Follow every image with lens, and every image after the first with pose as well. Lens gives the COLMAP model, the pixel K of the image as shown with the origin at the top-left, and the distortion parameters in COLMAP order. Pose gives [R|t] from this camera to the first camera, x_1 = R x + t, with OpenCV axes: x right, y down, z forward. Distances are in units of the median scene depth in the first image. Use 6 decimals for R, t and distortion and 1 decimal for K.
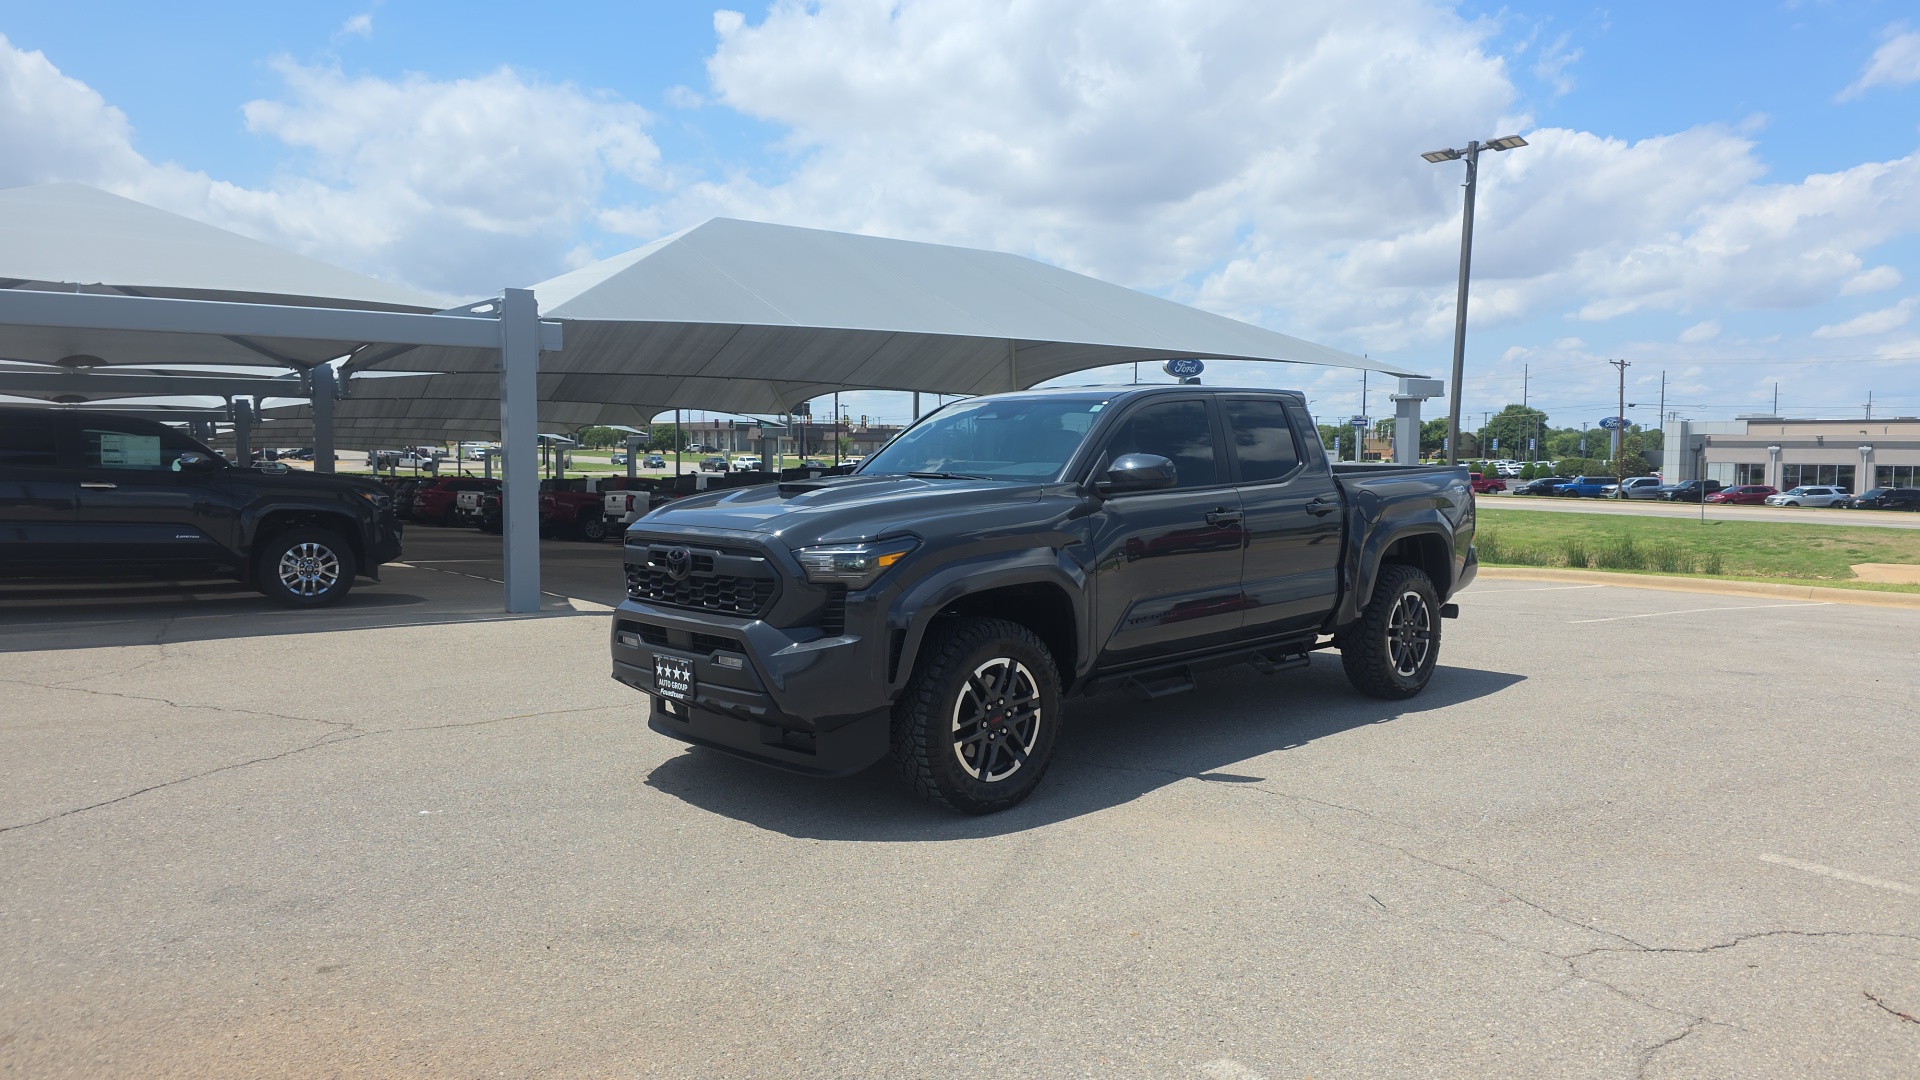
lens RADIAL K [[1217.9, 0, 904.4], [0, 1217.9, 516.9], [0, 0, 1]] dist [0.034375, 0.001651]
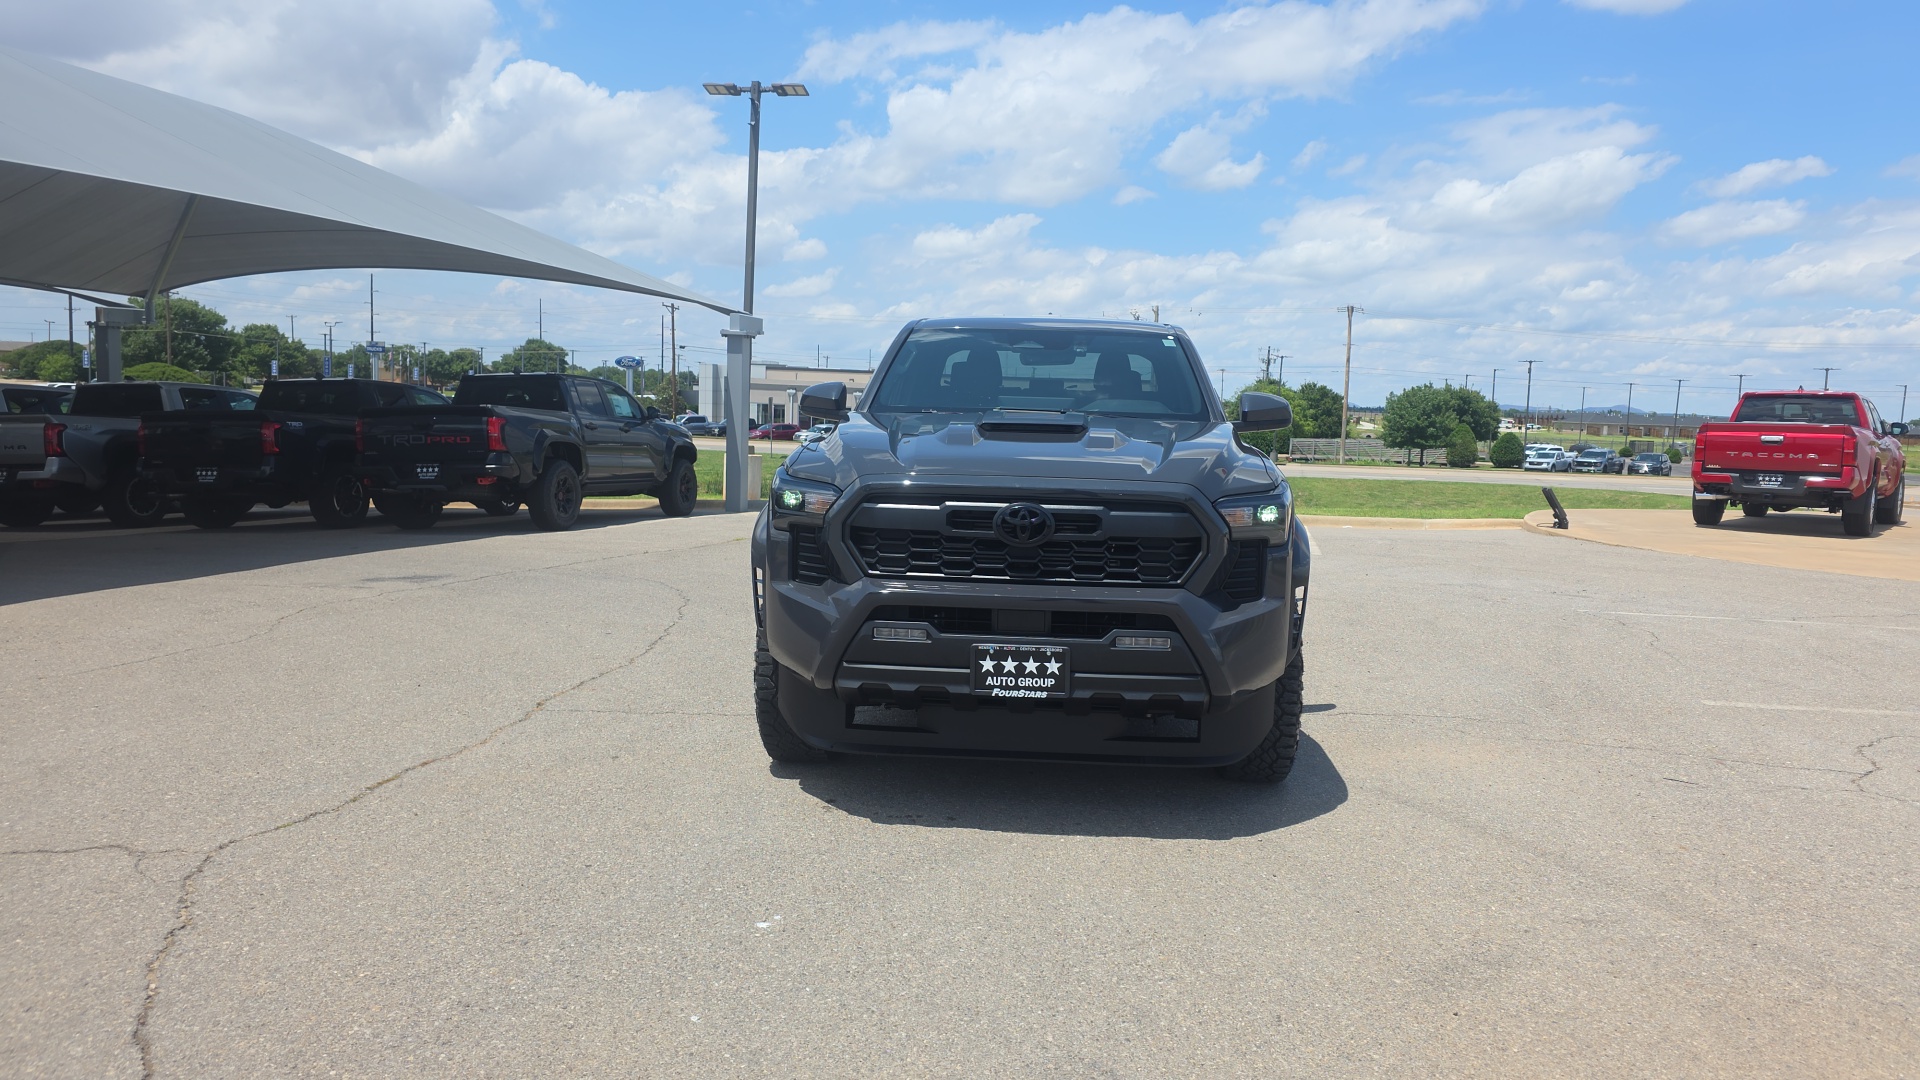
lens RADIAL K [[1299.5, 0, 952.4], [0, 1299.5, 509.2], [0, 0, 1]] dist [0.061809, -0.060055]
pose [[0.740830, -0.036107, 0.670722, -0.759182], [0.007275, 0.998927, 0.045739, -0.008443], [-0.671653, -0.029006, 0.740298, 0.422862]]
